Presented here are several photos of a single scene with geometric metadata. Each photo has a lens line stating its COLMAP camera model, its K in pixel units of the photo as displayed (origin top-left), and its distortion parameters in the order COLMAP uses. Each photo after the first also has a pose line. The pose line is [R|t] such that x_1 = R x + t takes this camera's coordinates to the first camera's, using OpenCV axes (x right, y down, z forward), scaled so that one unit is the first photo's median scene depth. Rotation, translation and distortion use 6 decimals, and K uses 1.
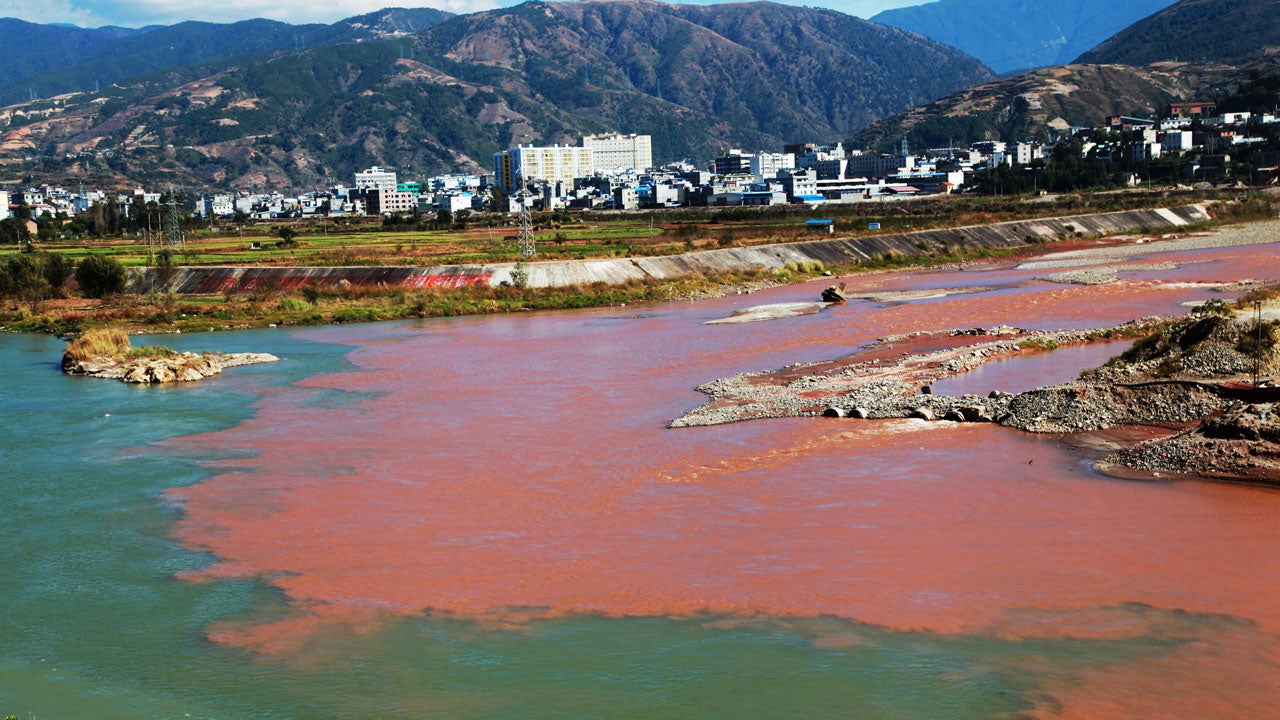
lens RADIAL K [[3507.4, 0, 640.0], [0, 3507.4, 360.0], [0, 0, 1]] dist [0.512323, 2.293449]
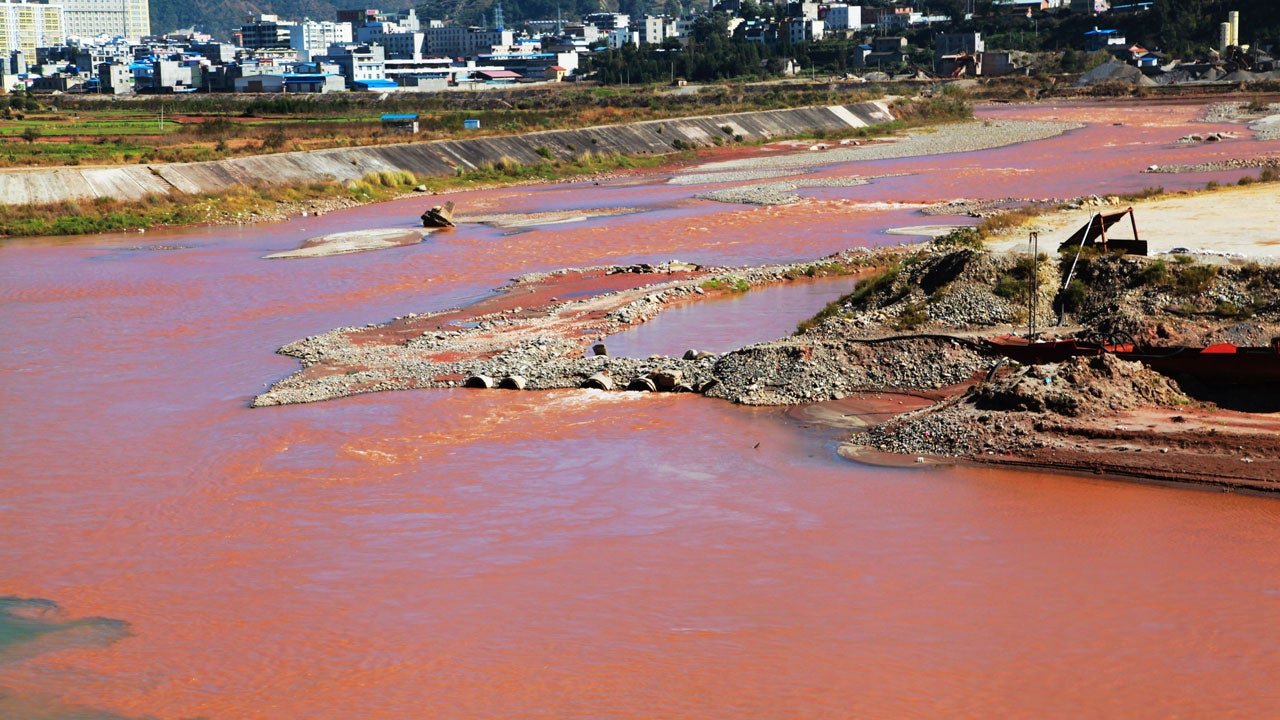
lens RADIAL K [[3507.4, 0, 640.0], [0, 3507.4, 360.0], [0, 0, 1]] dist [0.512323, 2.293449]
pose [[0.941926, -0.017008, 0.335389, -0.152776], [0.002988, 0.999102, 0.042274, -0.019739], [-0.335807, -0.038817, 0.941131, 0.287042]]
